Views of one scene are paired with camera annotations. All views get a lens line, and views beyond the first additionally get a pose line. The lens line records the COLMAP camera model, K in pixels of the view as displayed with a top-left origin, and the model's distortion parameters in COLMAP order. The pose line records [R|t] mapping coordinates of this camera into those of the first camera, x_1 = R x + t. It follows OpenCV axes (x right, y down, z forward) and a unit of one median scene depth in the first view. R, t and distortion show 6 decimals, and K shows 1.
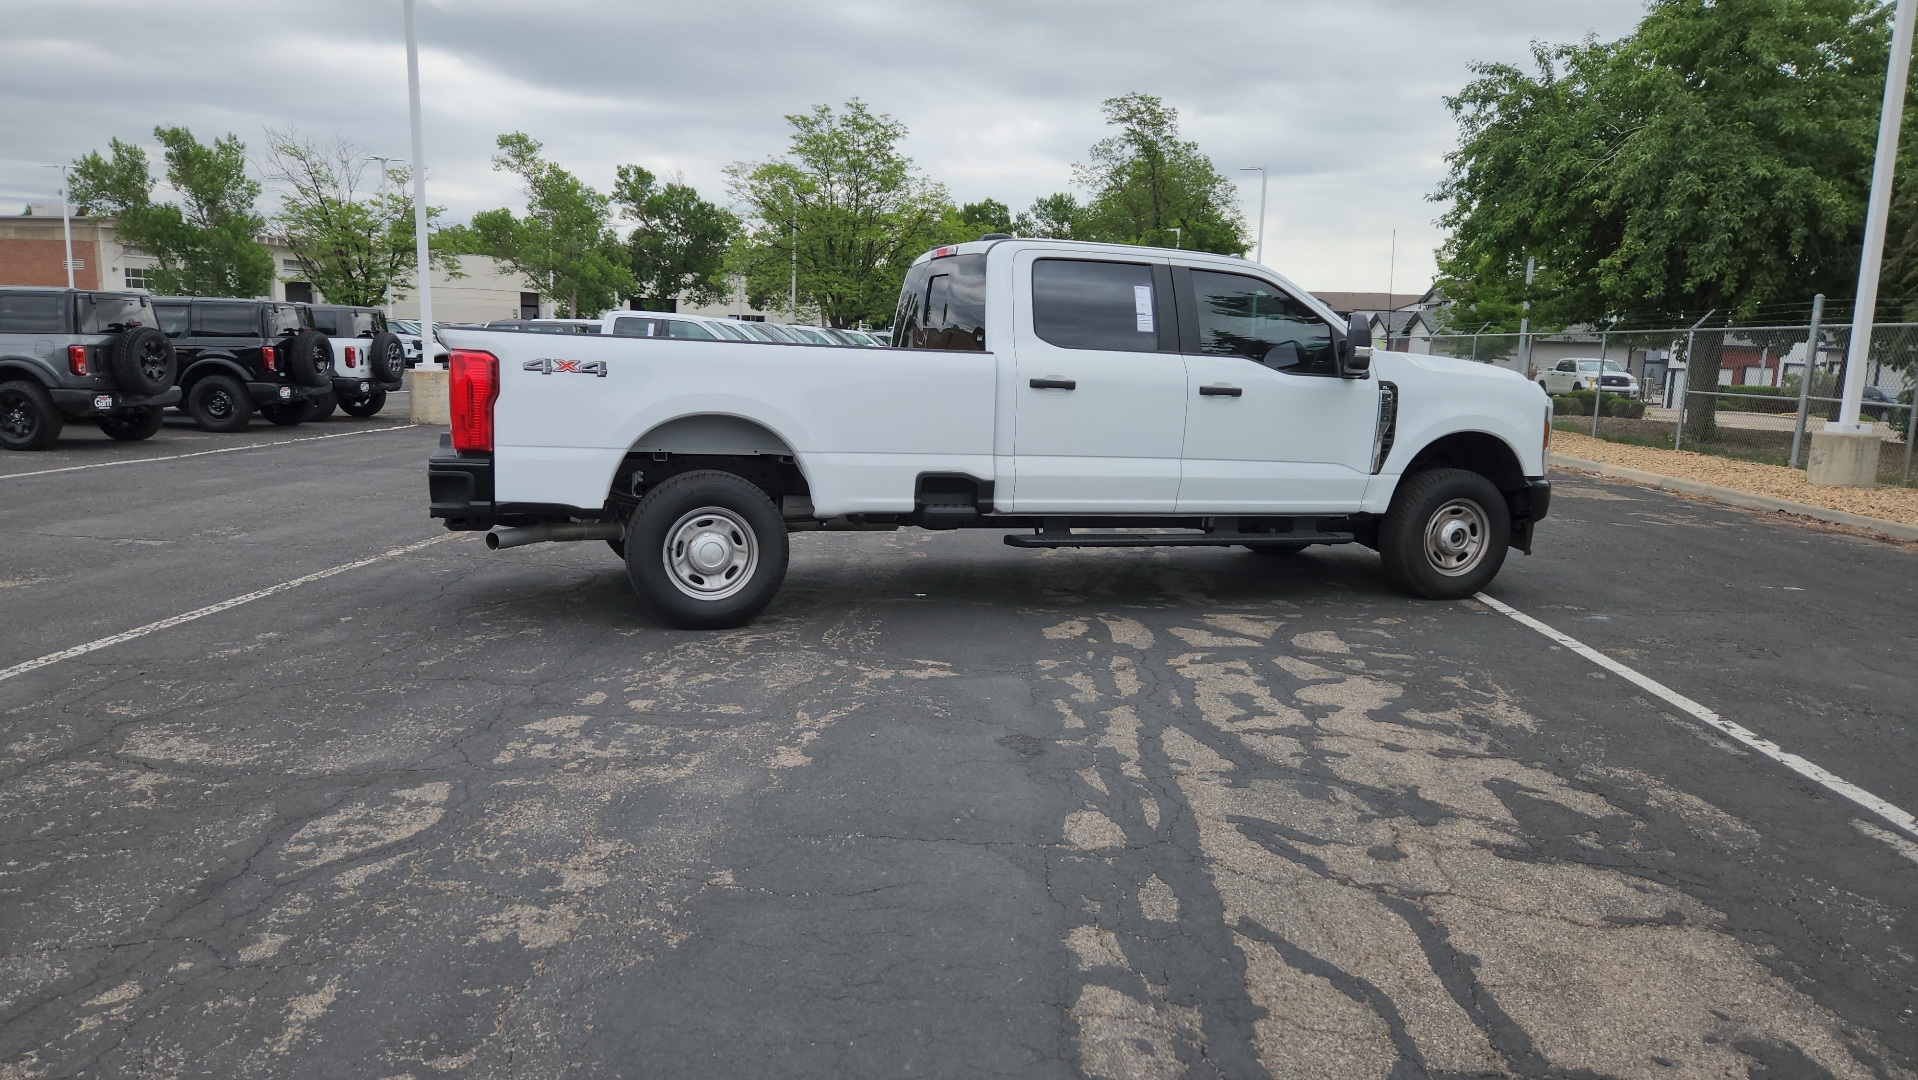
lens RADIAL K [[1276.0, 0, 921.2], [0, 1276.0, 536.5], [0, 0, 1]] dist [0.073694, -0.057348]
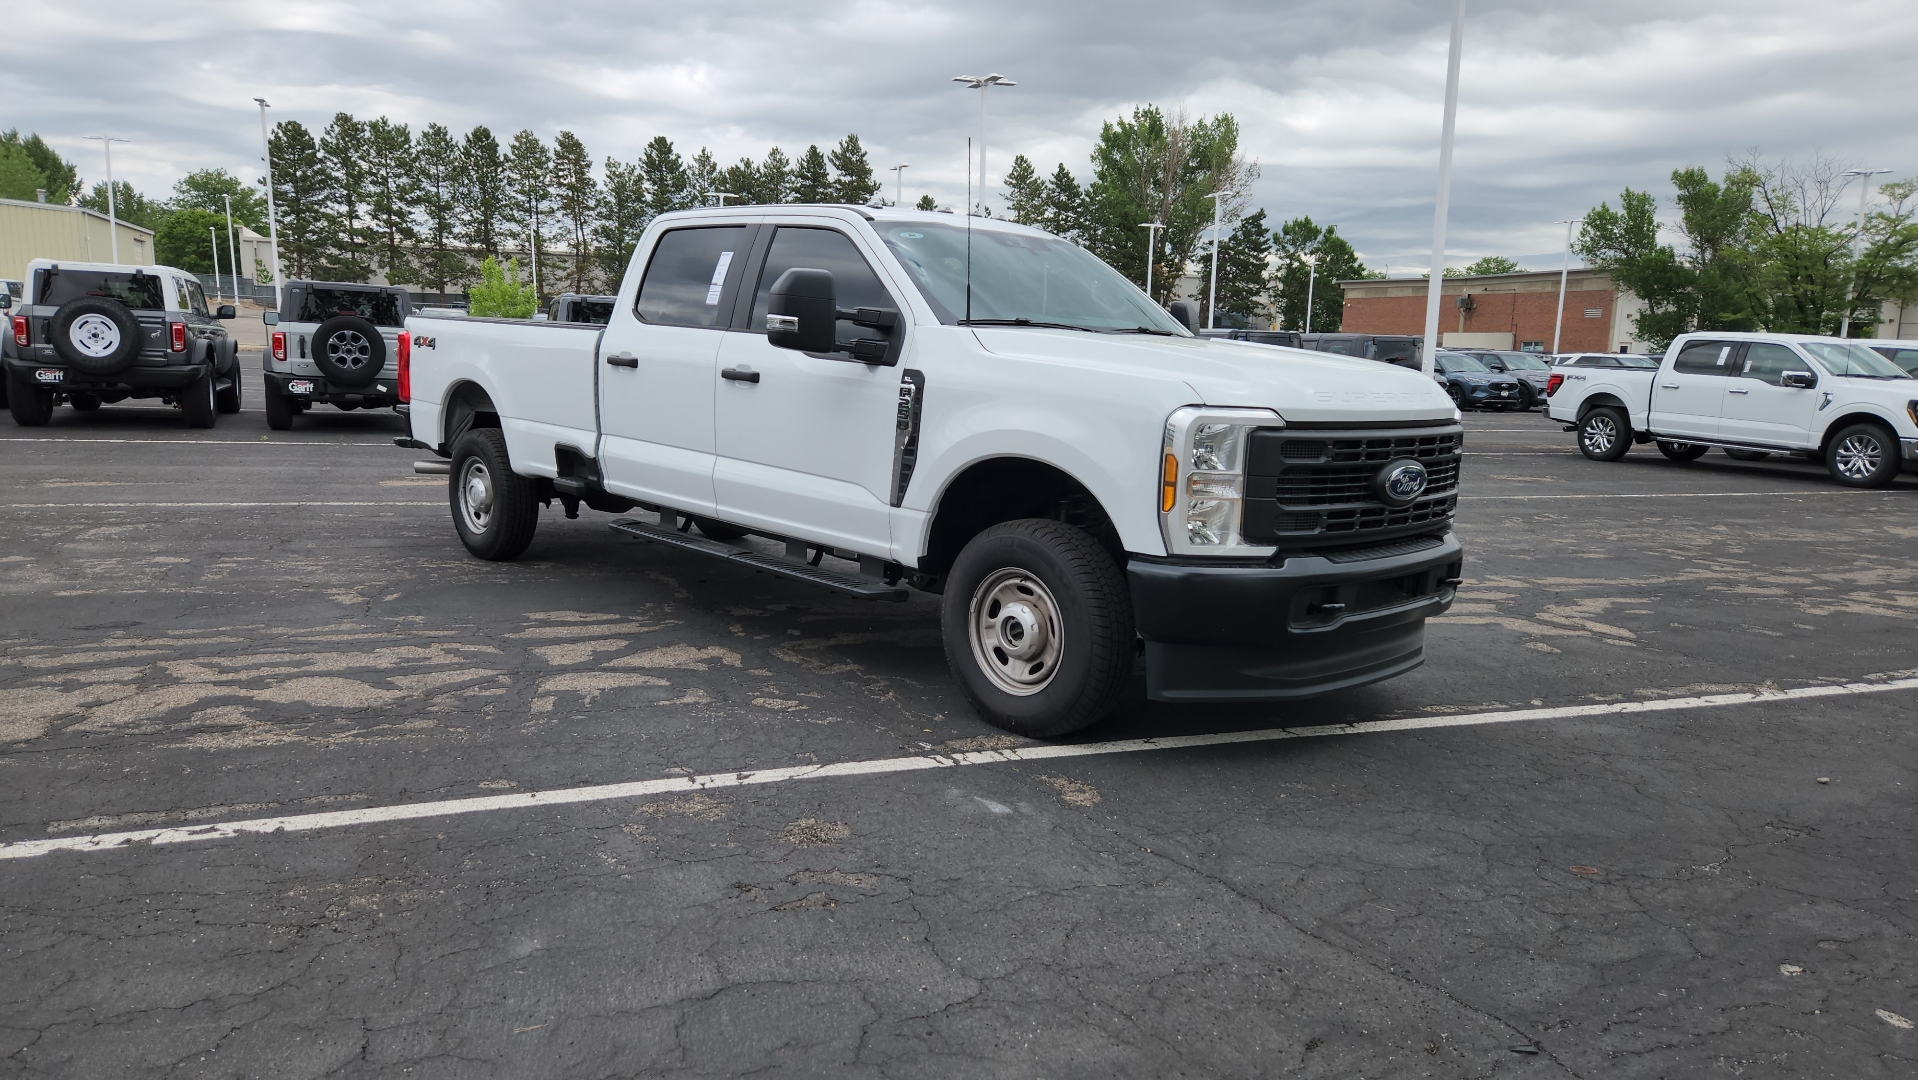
lens RADIAL K [[1284.0, 0, 932.0], [0, 1284.0, 545.2], [0, 0, 1]] dist [0.075705, -0.068345]
pose [[0.425586, 0.127185, -0.895936, 1.039862], [-0.155679, 0.985603, 0.065963, -0.081328], [0.891426, 0.111406, 0.439259, 0.771210]]
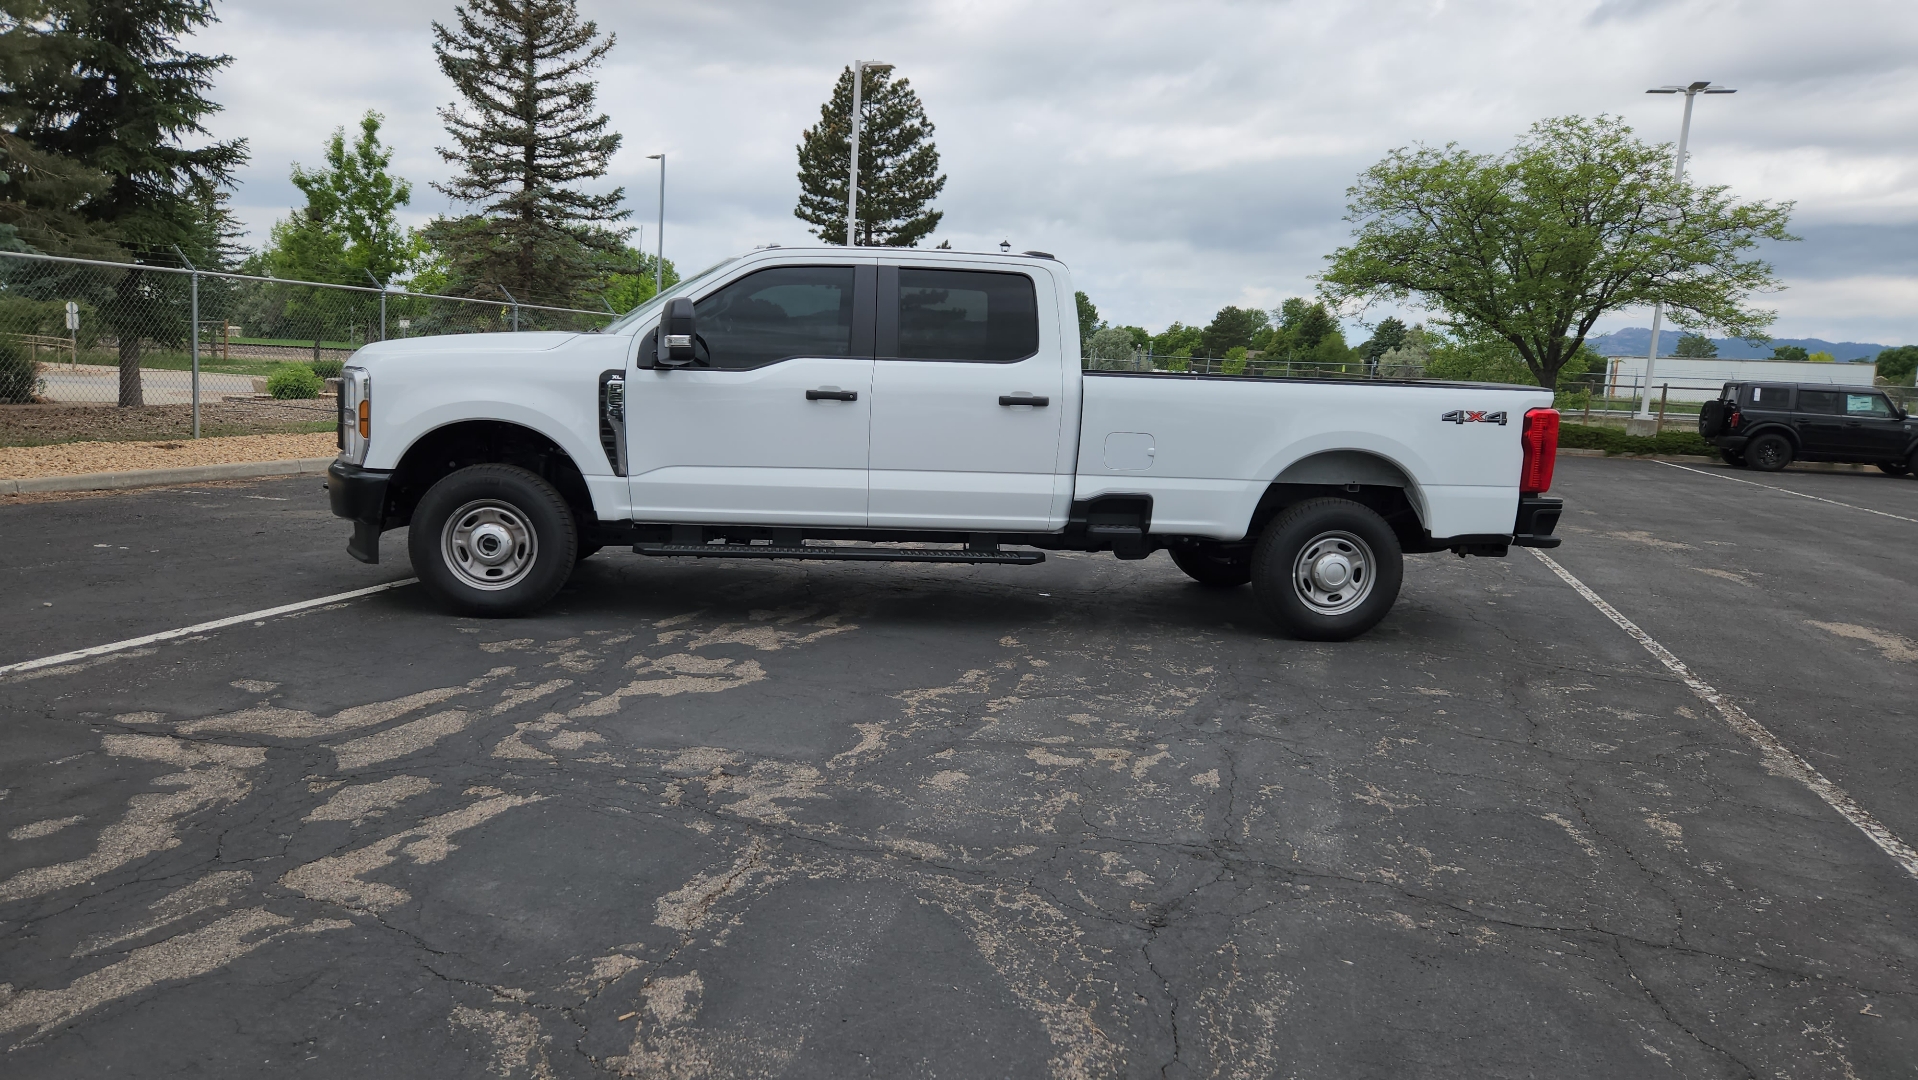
lens RADIAL K [[1284.0, 0, 932.0], [0, 1284.0, 545.2], [0, 0, 1]] dist [0.075705, -0.068345]
pose [[-0.972392, -0.110872, 0.205331, -0.135297], [-0.048565, 0.956804, 0.286649, -0.325177], [-0.228243, 0.268763, -0.935773, 2.183845]]
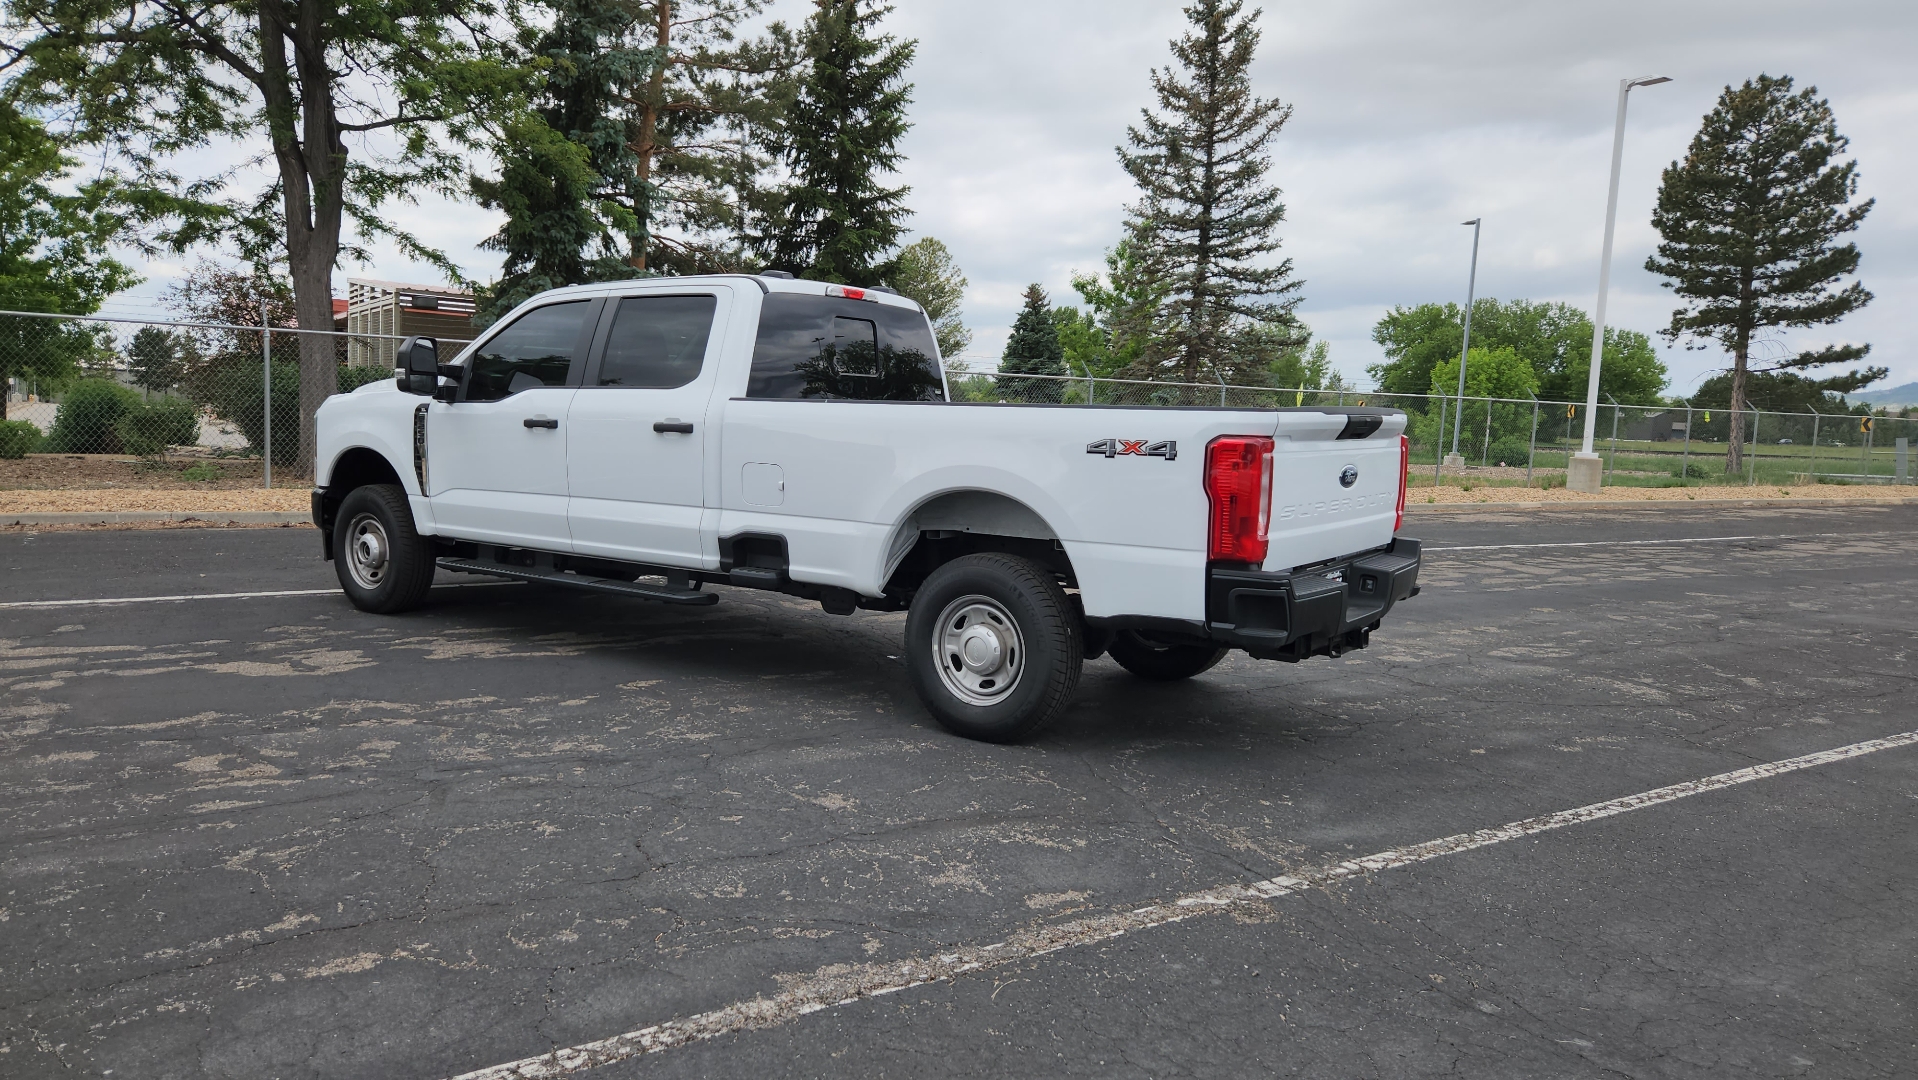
lens RADIAL K [[1282.1, 0, 938.1], [0, 1282.1, 545.3], [0, 0, 1]] dist [0.074346, -0.059565]
pose [[-0.586669, -0.139353, 0.797747, -0.832570], [0.062479, 0.974359, 0.216152, -0.259269], [-0.807413, 0.176652, -0.562920, 1.609975]]
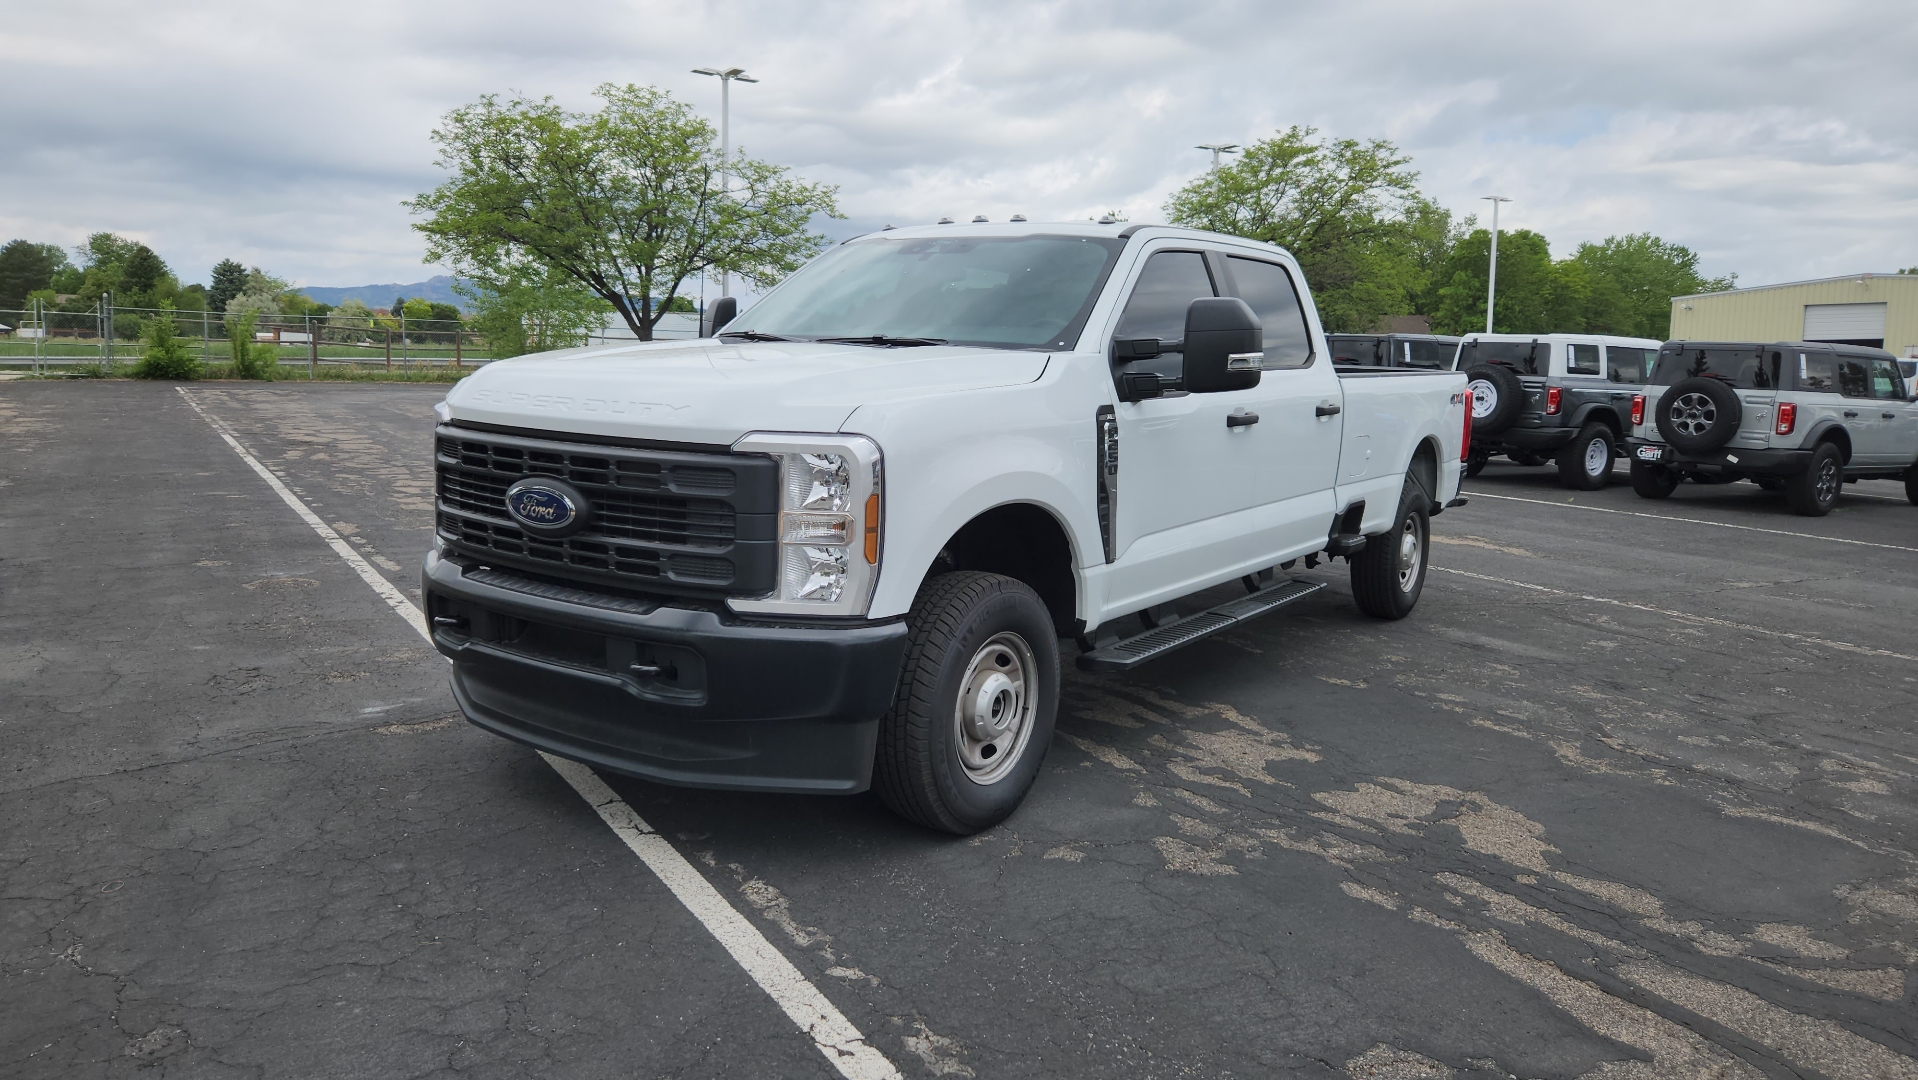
lens RADIAL K [[1289.5, 0, 919.2], [0, 1289.5, 529.2], [0, 0, 1]] dist [0.069366, -0.057333]
pose [[-0.814100, 0.022820, -0.580277, 0.728704], [-0.138290, 0.962864, 0.231880, -0.242254], [0.564019, 0.269020, -0.780712, 1.777678]]
